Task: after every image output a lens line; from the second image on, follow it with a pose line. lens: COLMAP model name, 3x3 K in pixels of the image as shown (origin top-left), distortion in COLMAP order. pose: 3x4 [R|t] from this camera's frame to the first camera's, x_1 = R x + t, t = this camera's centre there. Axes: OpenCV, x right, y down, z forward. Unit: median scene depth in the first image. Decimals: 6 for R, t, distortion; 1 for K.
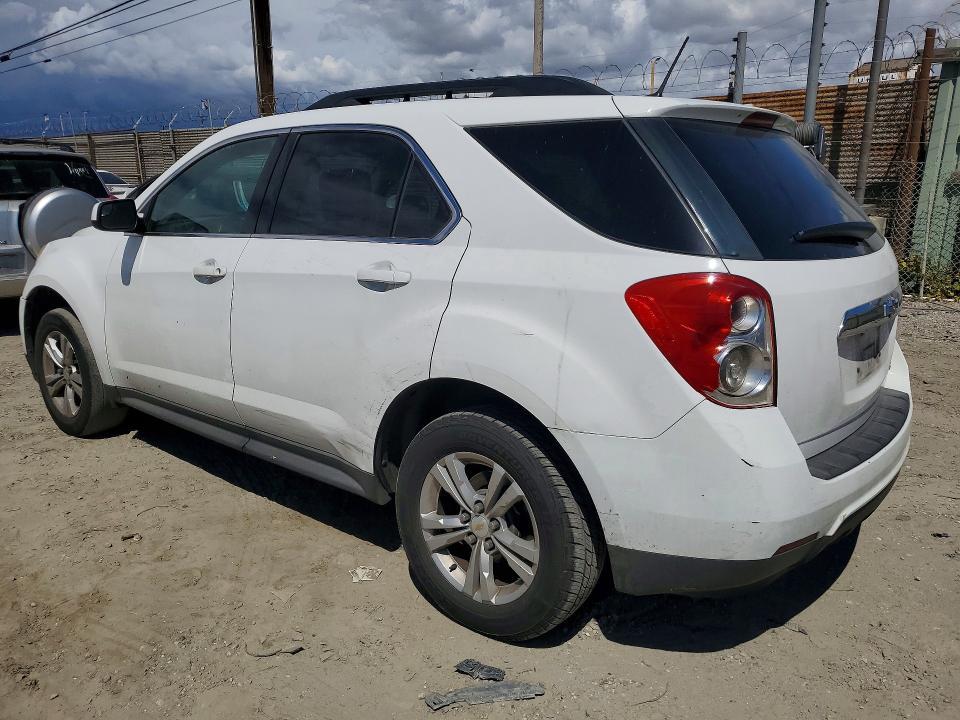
lens RADIAL K [[804.4, 0, 480.0], [0, 804.4, 360.0], [0, 0, 1]] dist [0.013739, 0.007705]
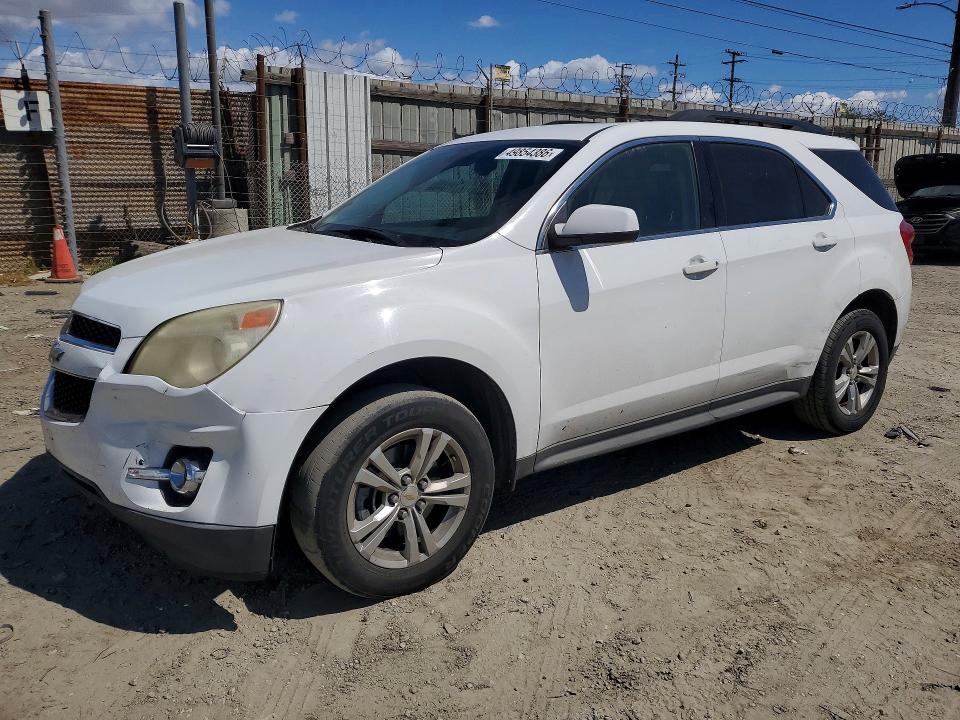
lens RADIAL K [[804.4, 0, 480.0], [0, 804.4, 360.0], [0, 0, 1]] dist [0.013739, 0.007705]
pose [[0.174627, -0.216000, 0.960650, -1.196375], [0.208698, 0.961594, 0.178275, -0.202786], [-0.962263, 0.169354, 0.212999, 0.899046]]
